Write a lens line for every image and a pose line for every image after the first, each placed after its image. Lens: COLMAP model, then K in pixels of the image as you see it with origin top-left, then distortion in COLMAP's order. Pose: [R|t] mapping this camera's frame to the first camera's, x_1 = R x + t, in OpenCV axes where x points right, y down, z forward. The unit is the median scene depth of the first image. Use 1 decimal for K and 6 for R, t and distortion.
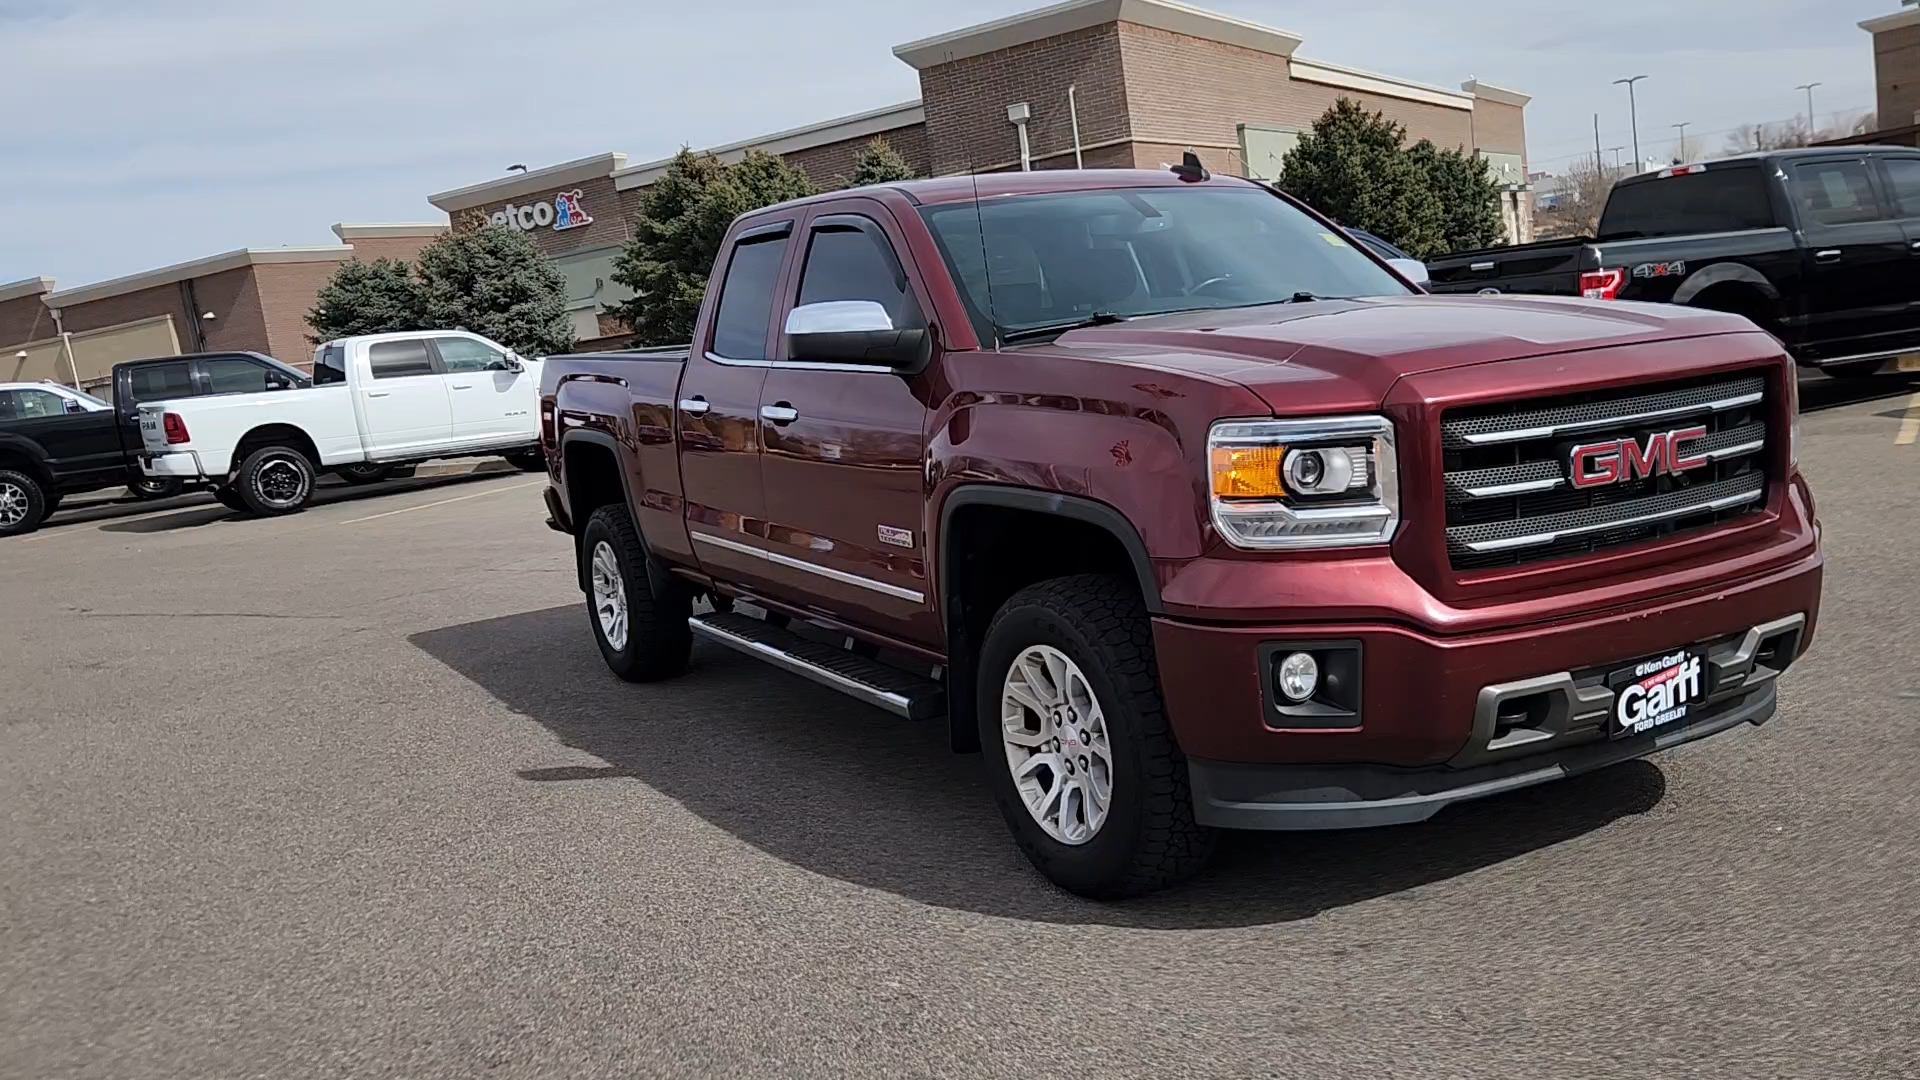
lens RADIAL K [[1623.9, 0, 941.5], [0, 1623.9, 546.0], [0, 0, 1]] dist [0.033686, -0.016342]
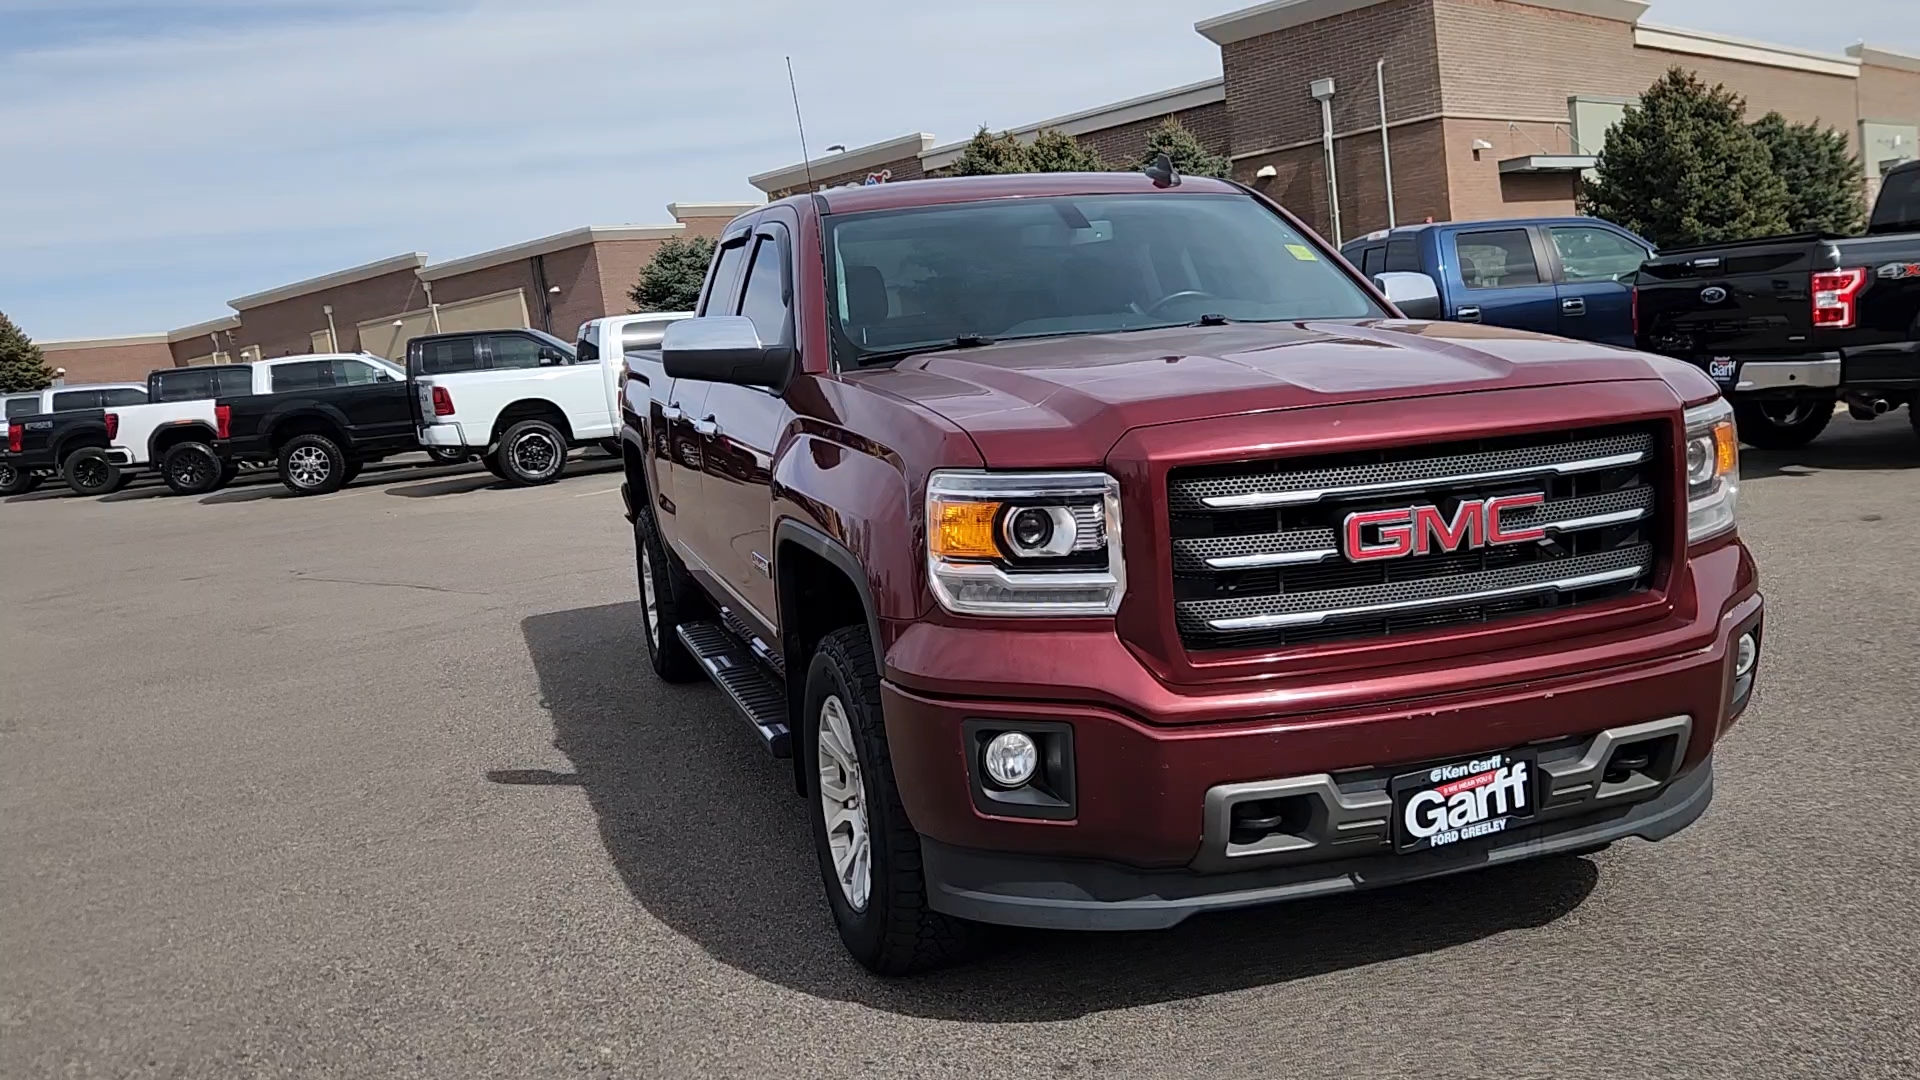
lens RADIAL K [[1621.6, 0, 944.3], [0, 1621.6, 549.9], [0, 0, 1]] dist [0.037539, -0.024633]
pose [[0.979947, 0.043237, -0.194513, 0.117733], [-0.040129, 0.998996, 0.019893, -0.017129], [0.195178, -0.011688, 0.980698, 0.038876]]
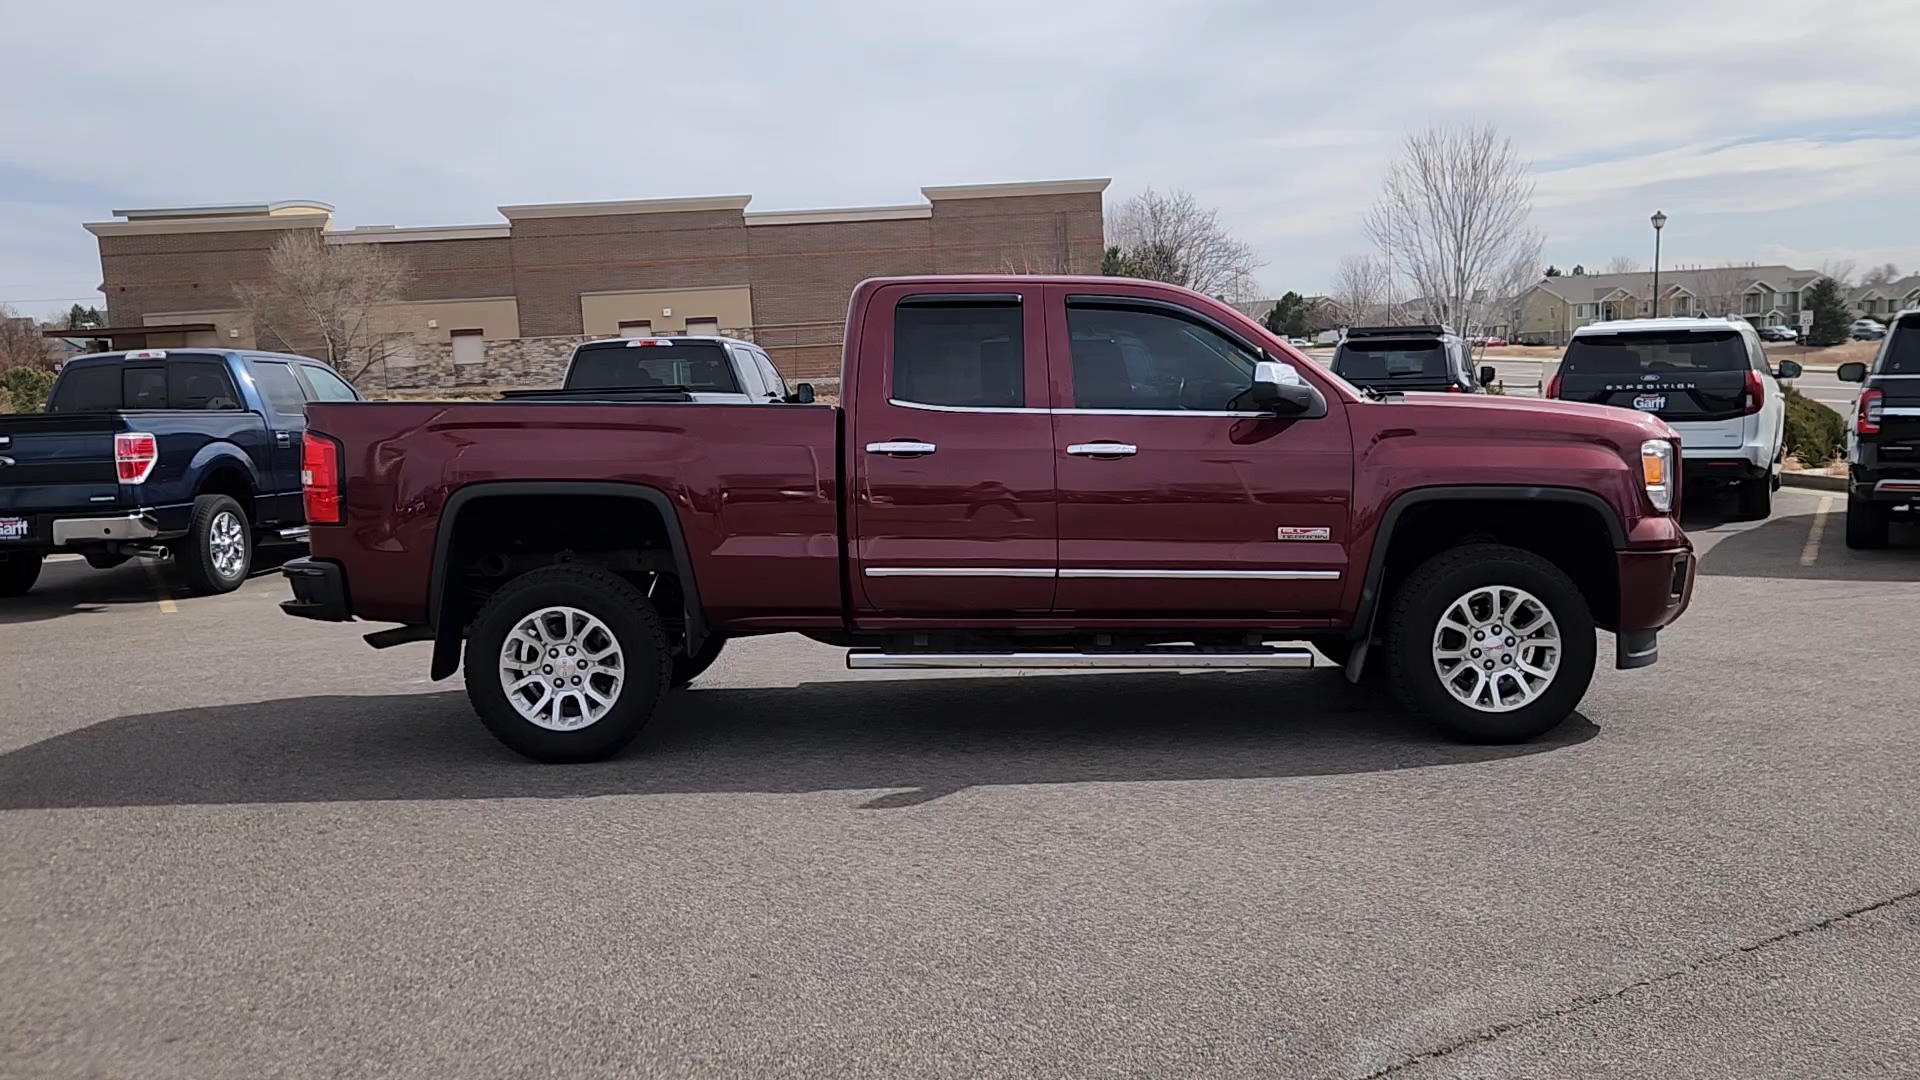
lens RADIAL K [[1621.6, 0, 944.3], [0, 1621.6, 549.9], [0, 0, 1]] dist [0.037539, -0.024633]
pose [[0.496492, 0.005995, 0.868021, -0.618876], [0.094015, 0.993722, -0.060638, 0.028097], [-0.862935, 0.111714, 0.492812, 0.263270]]
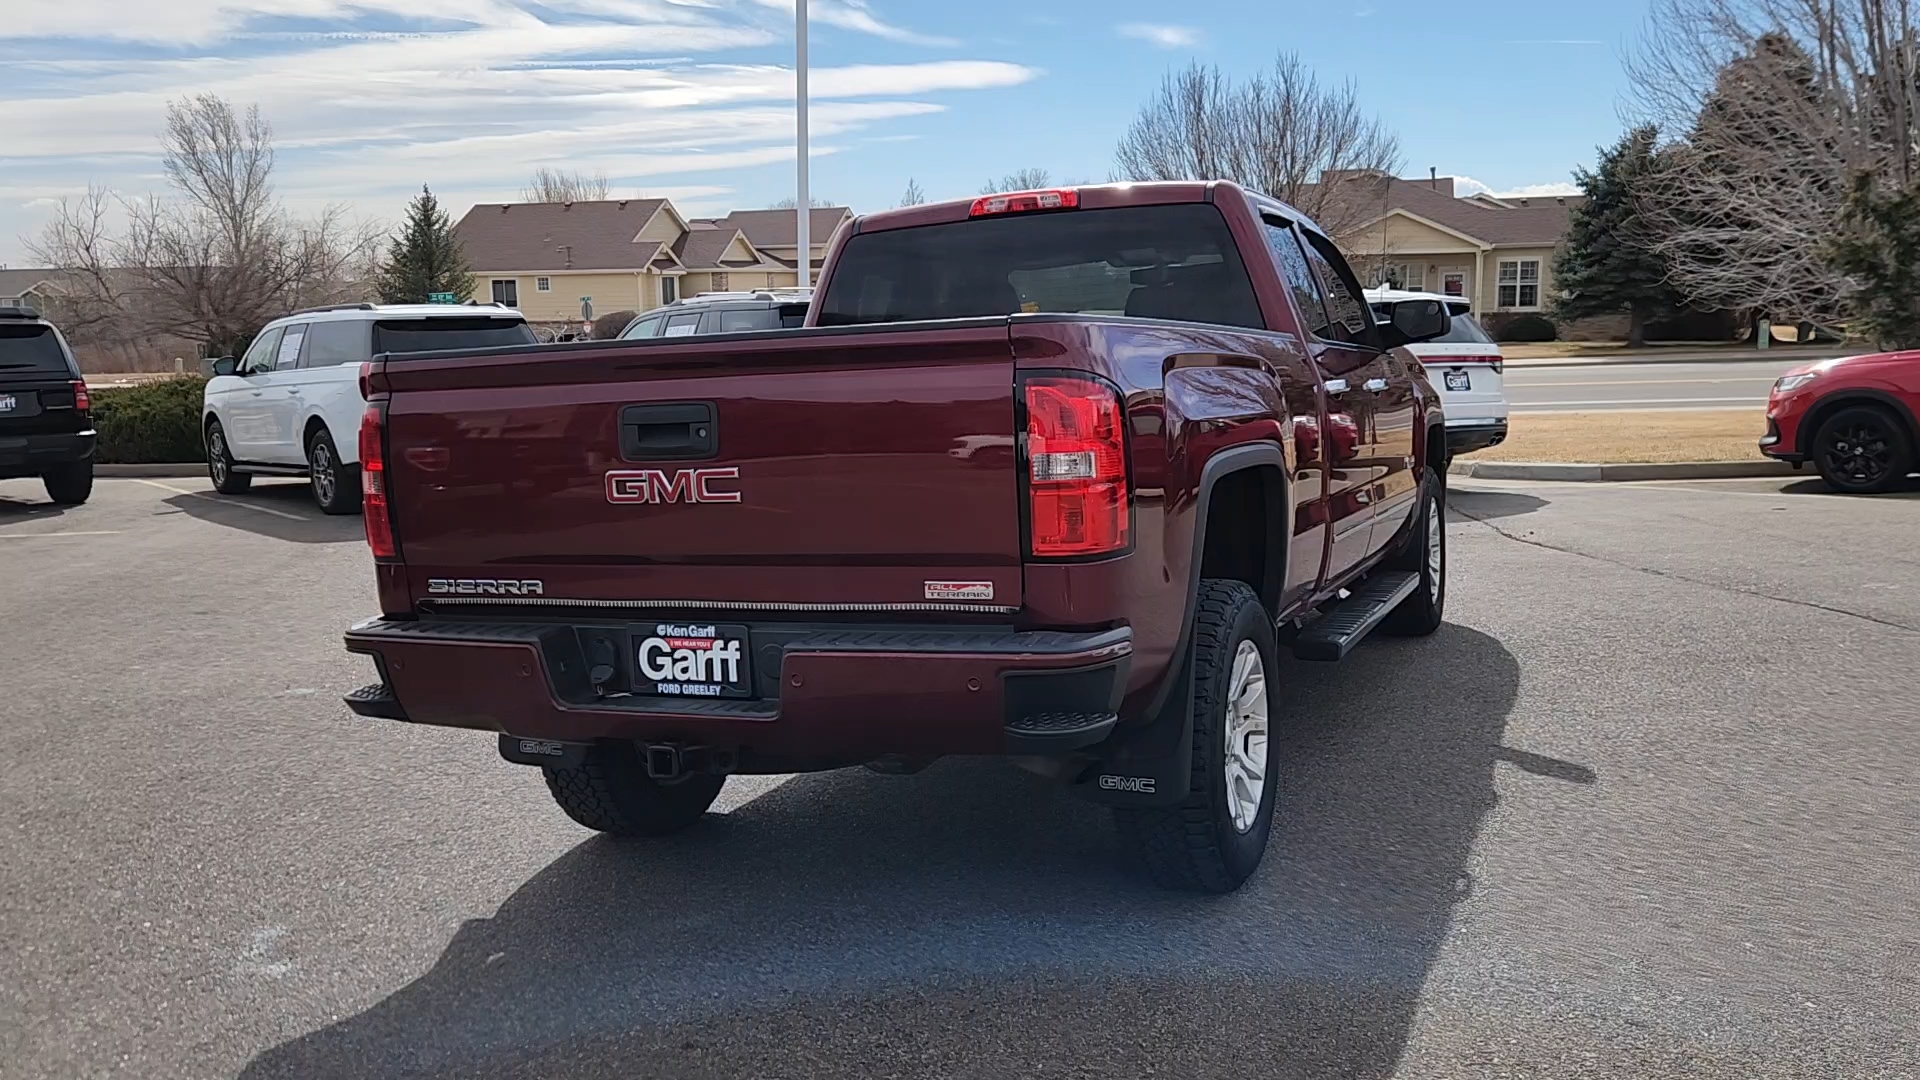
lens RADIAL K [[1621.6, 0, 944.3], [0, 1621.6, 549.9], [0, 0, 1]] dist [0.037539, -0.024633]
pose [[-0.604069, 0.025542, 0.796522, -0.424898], [0.207595, 0.970023, 0.126331, -0.091134], [-0.769418, 0.241667, -0.591263, 0.997193]]
